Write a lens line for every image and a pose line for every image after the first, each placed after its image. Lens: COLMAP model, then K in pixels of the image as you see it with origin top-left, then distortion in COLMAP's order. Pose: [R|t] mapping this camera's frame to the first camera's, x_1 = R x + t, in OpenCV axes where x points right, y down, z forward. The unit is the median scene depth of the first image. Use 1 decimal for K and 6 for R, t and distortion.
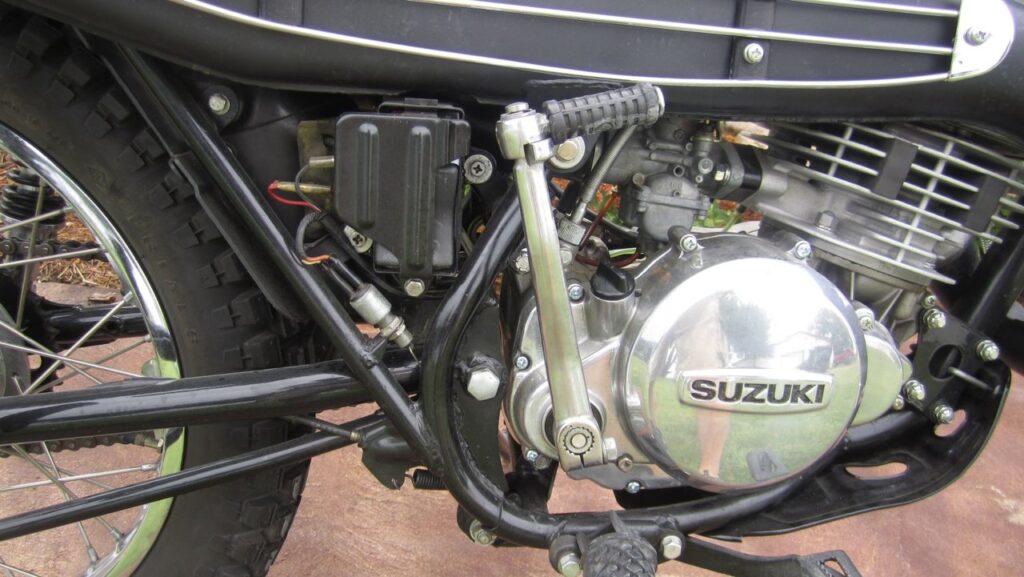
lens RADIAL K [[841.9, 0, 512.6], [0, 841.9, 289.4], [0, 0, 1]] dist [-0.075098, 0.040651]
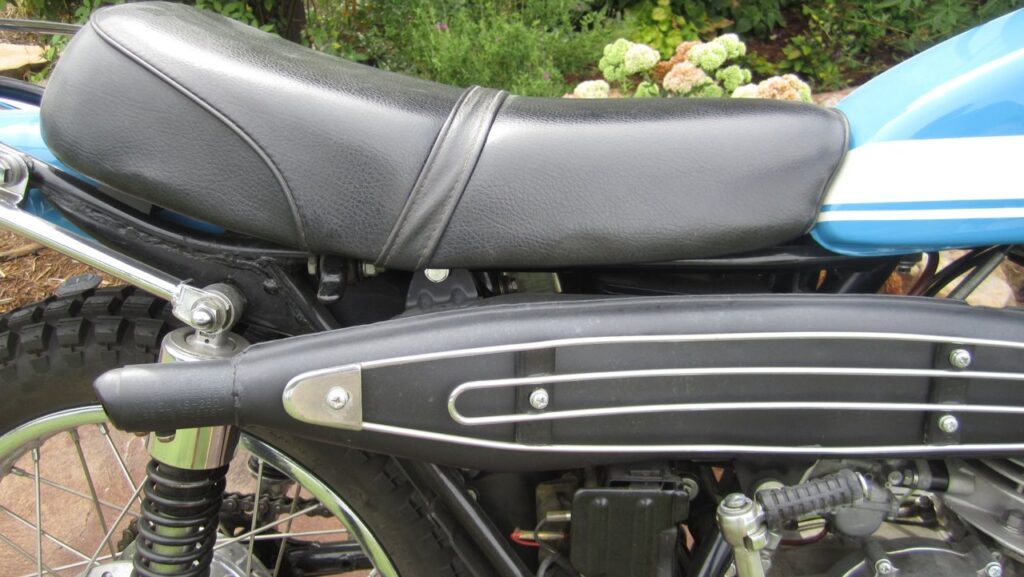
lens RADIAL K [[841.9, 0, 512.0], [0, 841.9, 287.6], [0, 0, 1]] dist [-0.075098, 0.040651]
pose [[0.988156, -0.028552, -0.150775, -0.105737], [0.026204, 0.999503, -0.017538, -0.449311], [0.151201, 0.013379, 0.988412, -0.157919]]
